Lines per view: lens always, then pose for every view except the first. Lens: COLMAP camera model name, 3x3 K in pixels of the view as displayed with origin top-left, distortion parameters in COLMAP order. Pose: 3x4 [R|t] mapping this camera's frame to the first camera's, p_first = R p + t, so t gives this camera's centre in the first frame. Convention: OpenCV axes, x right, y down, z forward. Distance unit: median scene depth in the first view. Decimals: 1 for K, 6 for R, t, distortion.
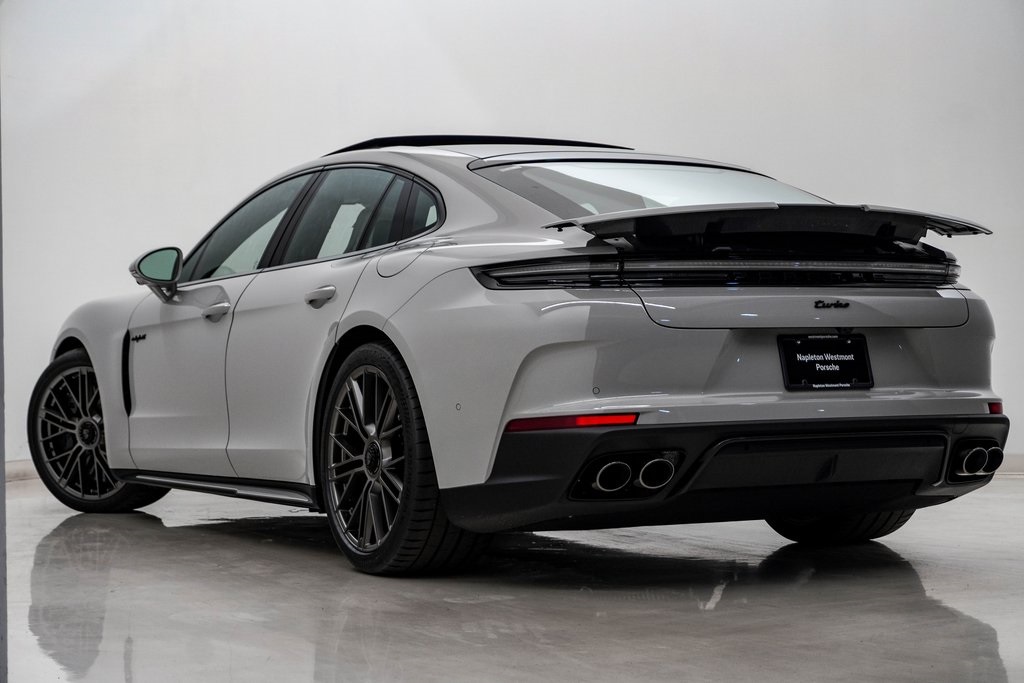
lens RADIAL K [[2238.5, 0, 512.0], [0, 2238.5, 341.5], [0, 0, 1]] dist [-0.002780, -0.438238]
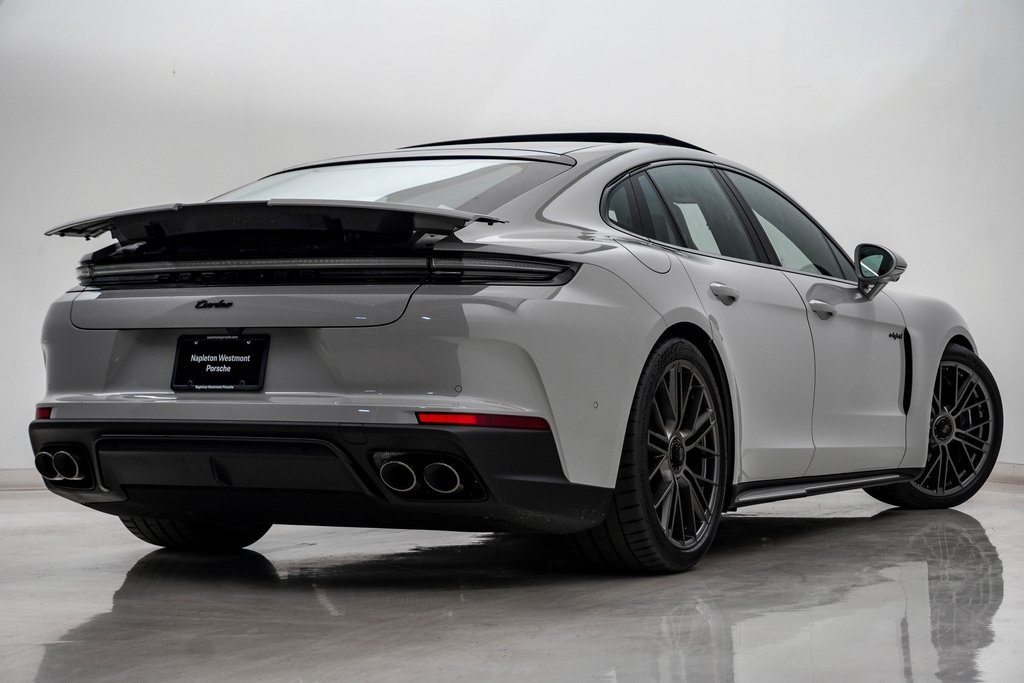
lens RADIAL K [[2238.5, 0, 512.0], [0, 2238.5, 341.5], [0, 0, 1]] dist [-0.002780, -0.438238]
pose [[0.553260, 0.005785, -0.832989, 1.028697], [-0.001714, 0.999982, 0.005807, -0.006183], [0.833007, -0.001785, 0.553260, 0.566280]]
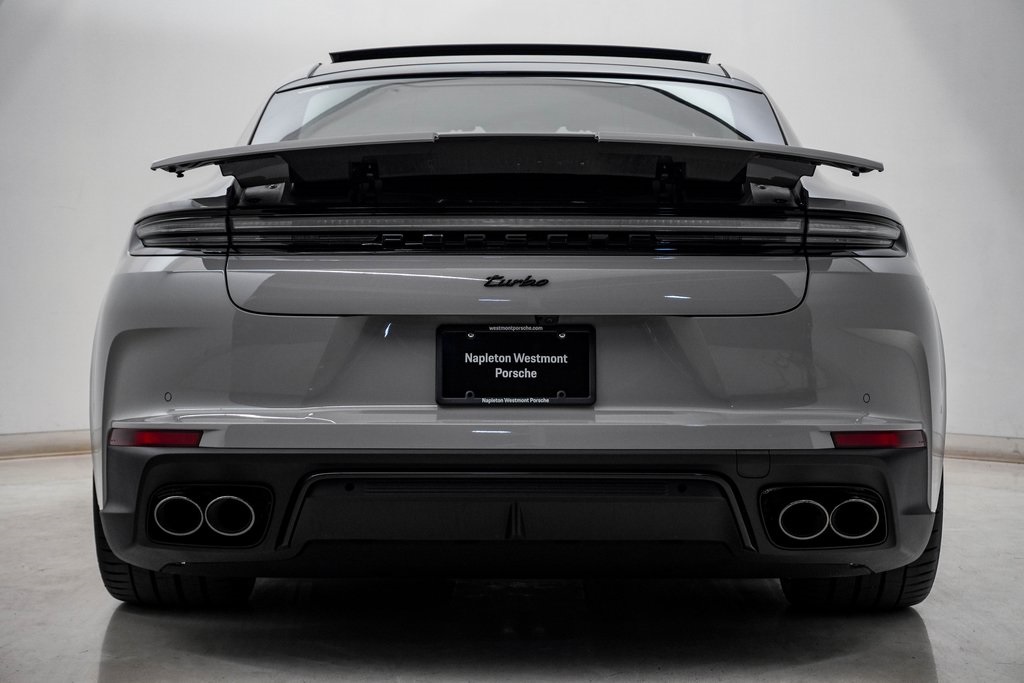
lens RADIAL K [[2238.5, 0, 512.0], [0, 2238.5, 341.5], [0, 0, 1]] dist [-0.002780, -0.438238]
pose [[0.871326, 0.032821, -0.489606, 0.474458], [-0.010037, 0.998744, 0.049090, -0.031712], [0.490602, -0.037860, 0.870561, 0.406239]]
